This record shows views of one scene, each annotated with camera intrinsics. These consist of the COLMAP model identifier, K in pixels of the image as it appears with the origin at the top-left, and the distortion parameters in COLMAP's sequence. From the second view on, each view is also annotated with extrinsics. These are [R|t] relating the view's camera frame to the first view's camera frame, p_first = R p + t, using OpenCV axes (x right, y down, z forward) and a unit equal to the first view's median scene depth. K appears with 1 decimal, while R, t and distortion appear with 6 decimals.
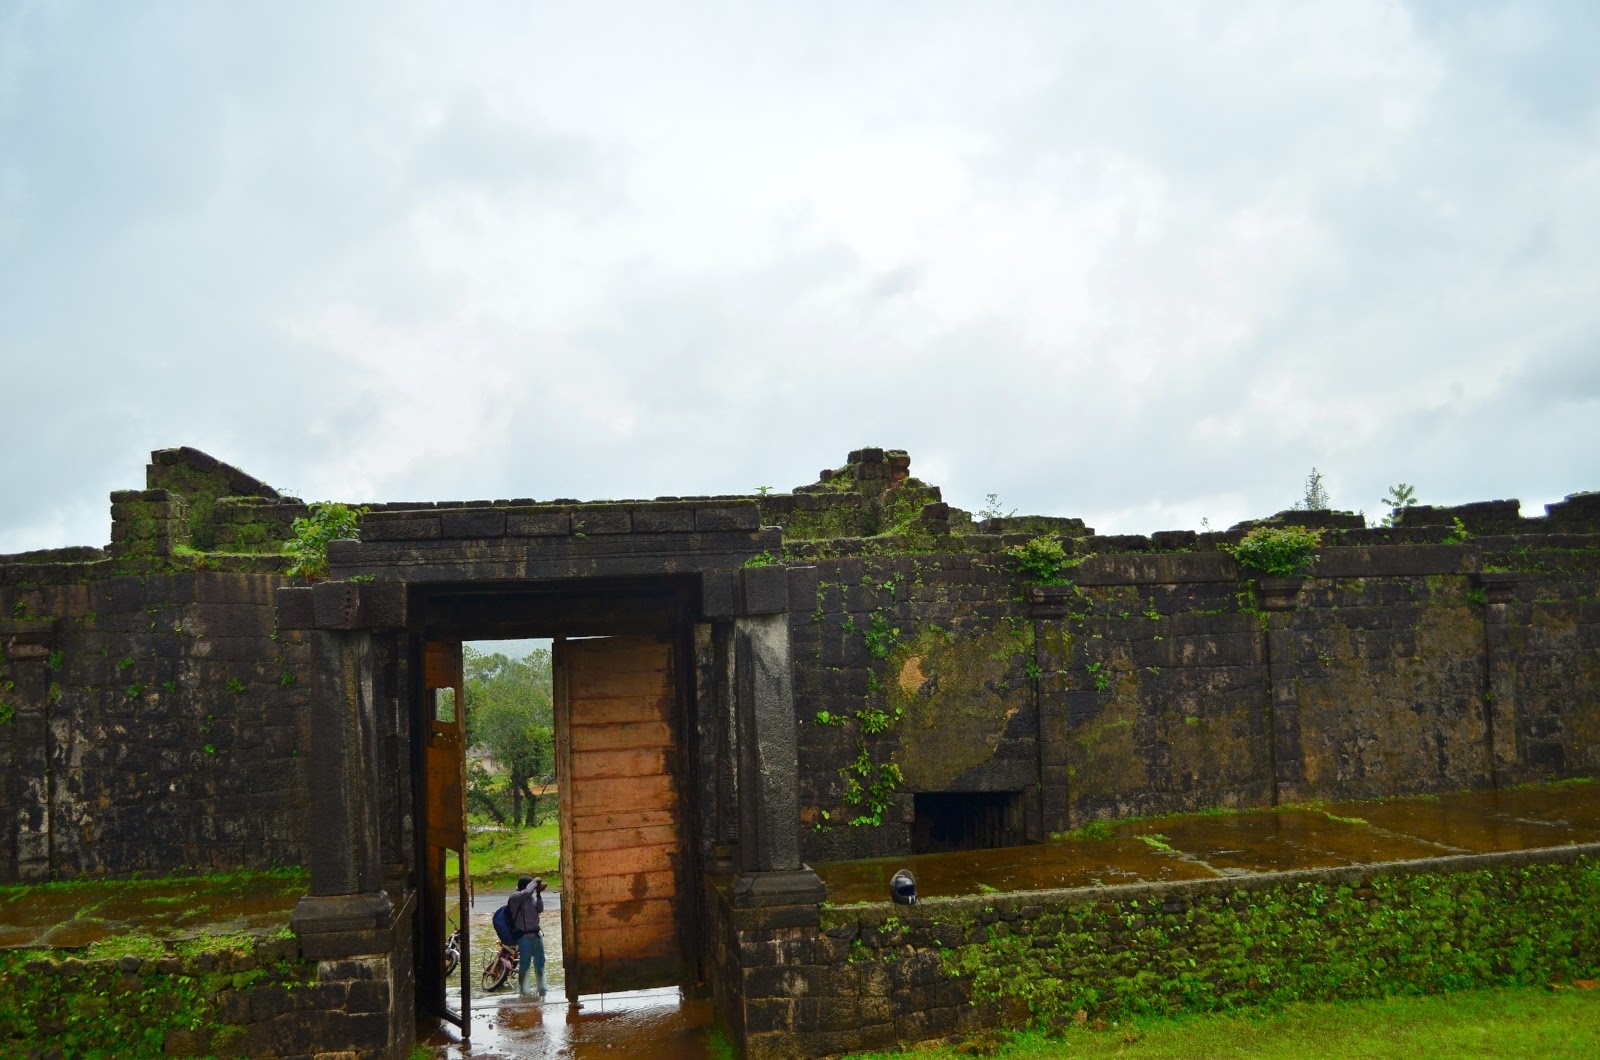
lens RADIAL K [[1573.8, 0, 791.8], [0, 1573.8, 530.7], [0, 0, 1]] dist [-0.060155, 0.013445]
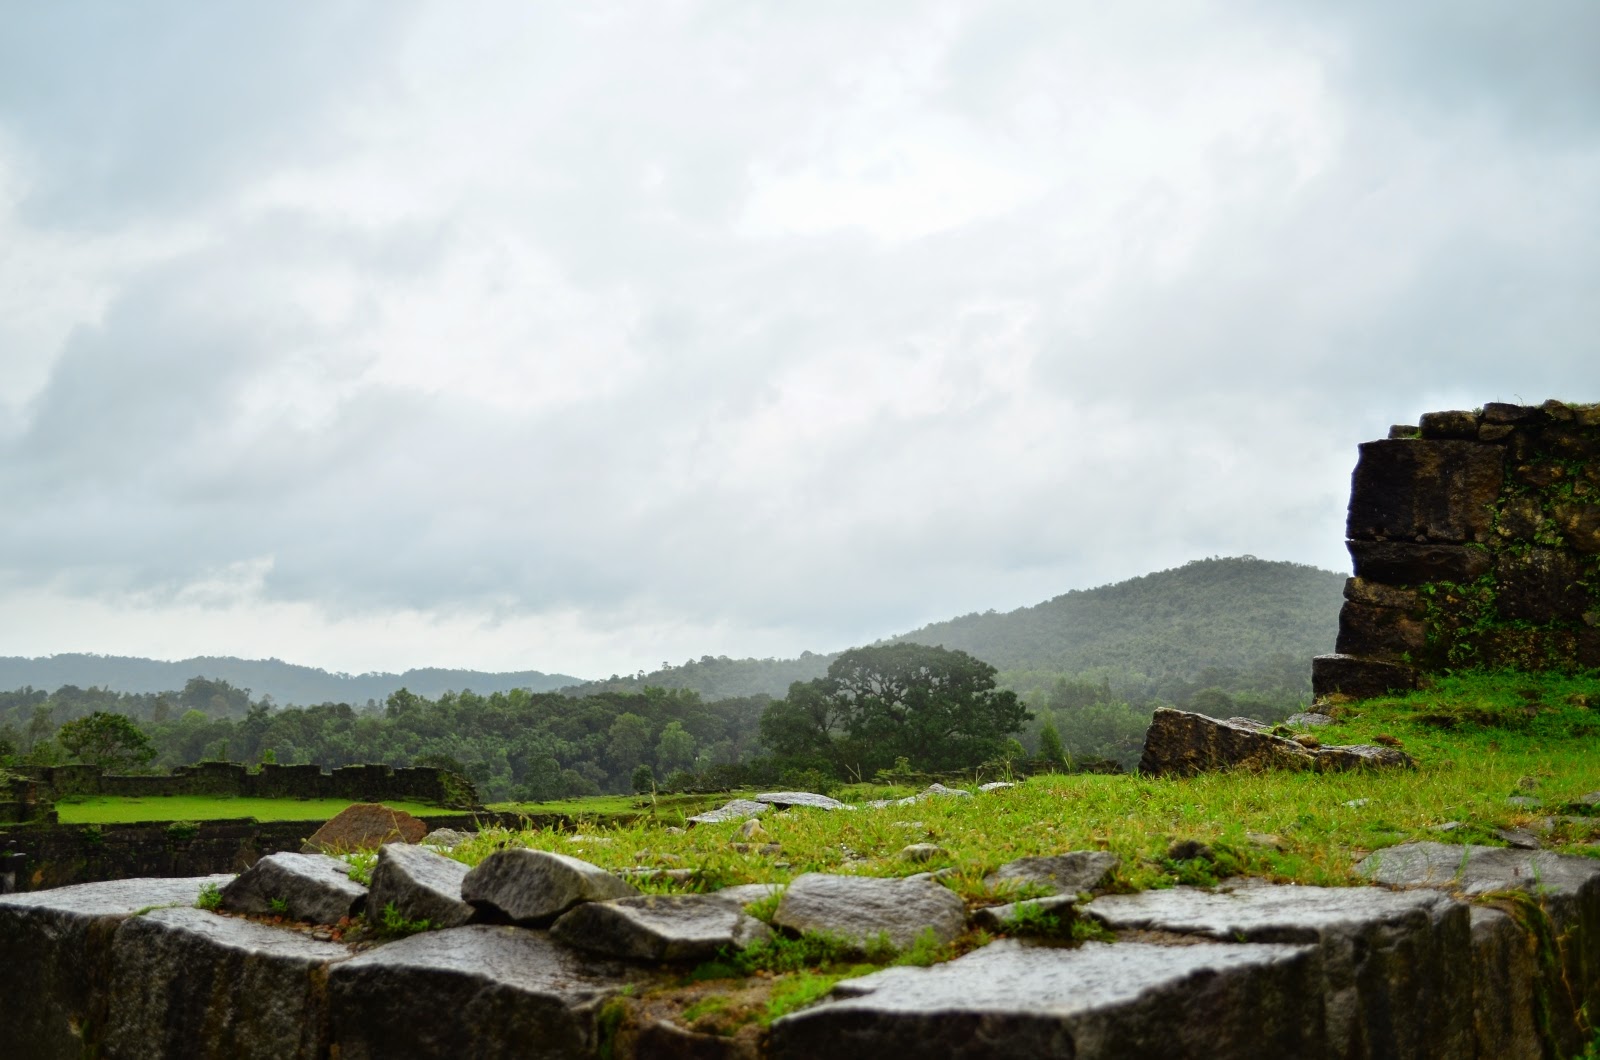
lens RADIAL K [[1603.2, 0, 790.6], [0, 1603.2, 530.8], [0, 0, 1]] dist [-0.058126, 0.005513]
pose [[0.806317, 0.114791, 0.580238, -0.519914], [-0.089622, 0.993371, -0.071983, -0.418444], [-0.584654, 0.006039, 0.811260, -1.938086]]
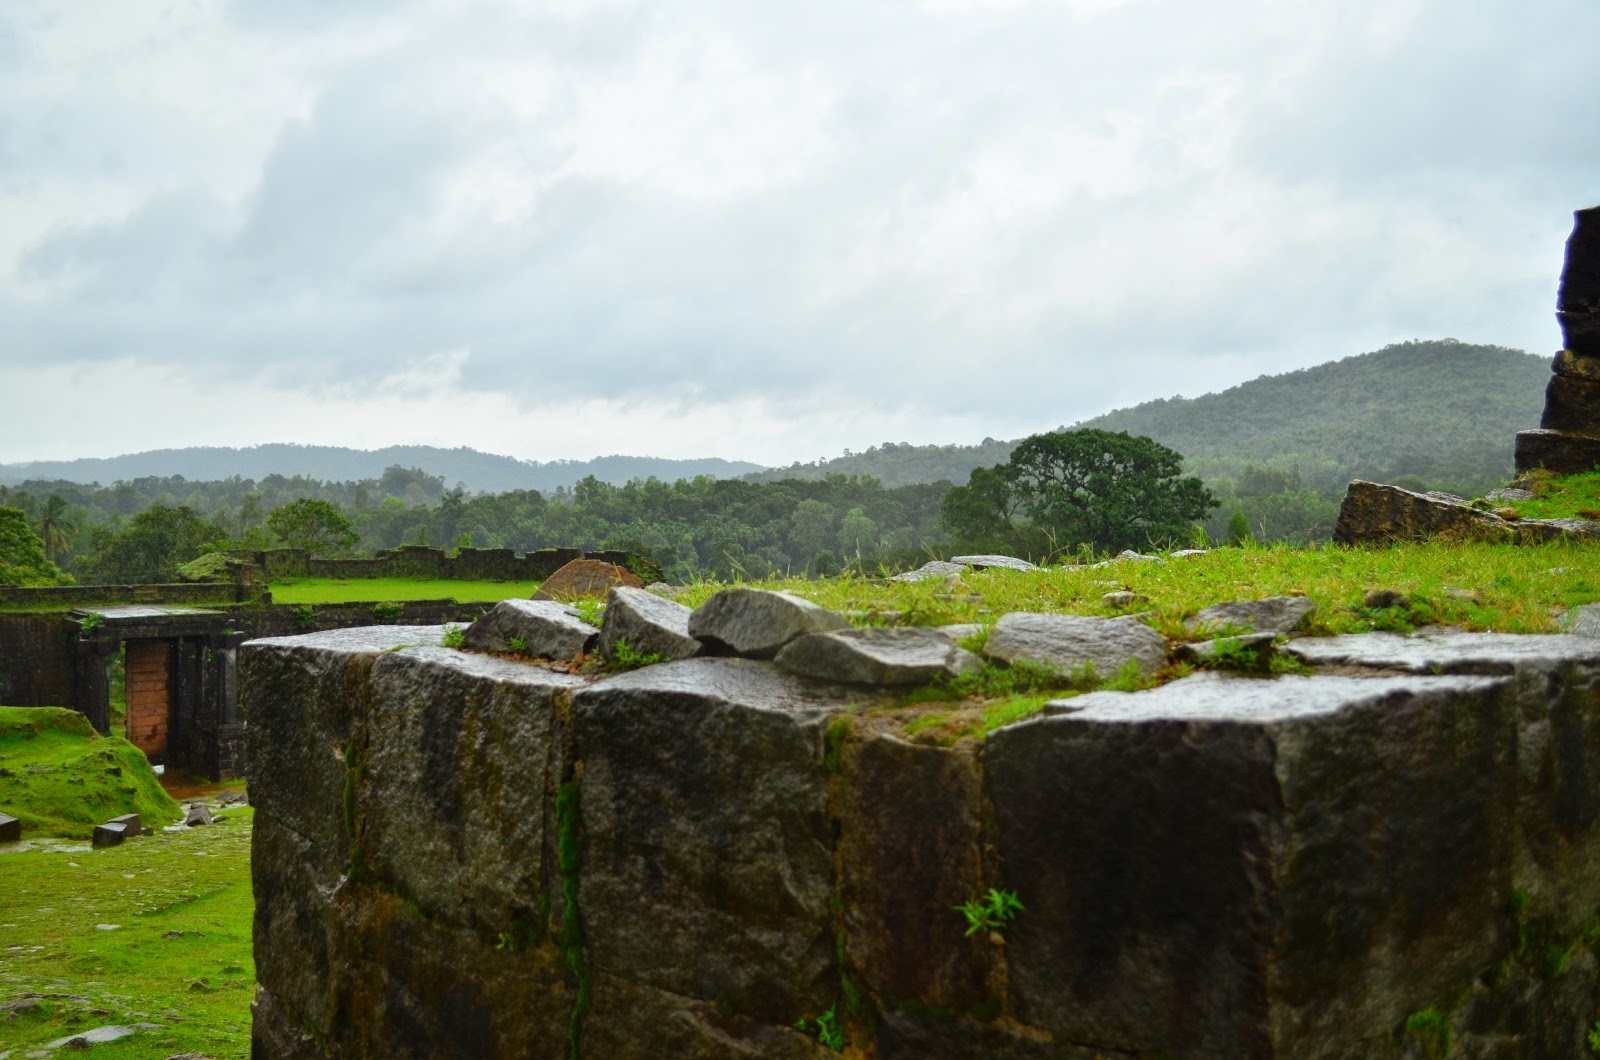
lens RADIAL K [[1603.2, 0, 790.6], [0, 1603.2, 530.8], [0, 0, 1]] dist [-0.058126, 0.005513]
pose [[0.867411, 0.040114, 0.495973, -0.523543], [-0.086093, 0.993812, 0.070189, -0.416173], [-0.490088, -0.103582, 0.865497, -1.940768]]
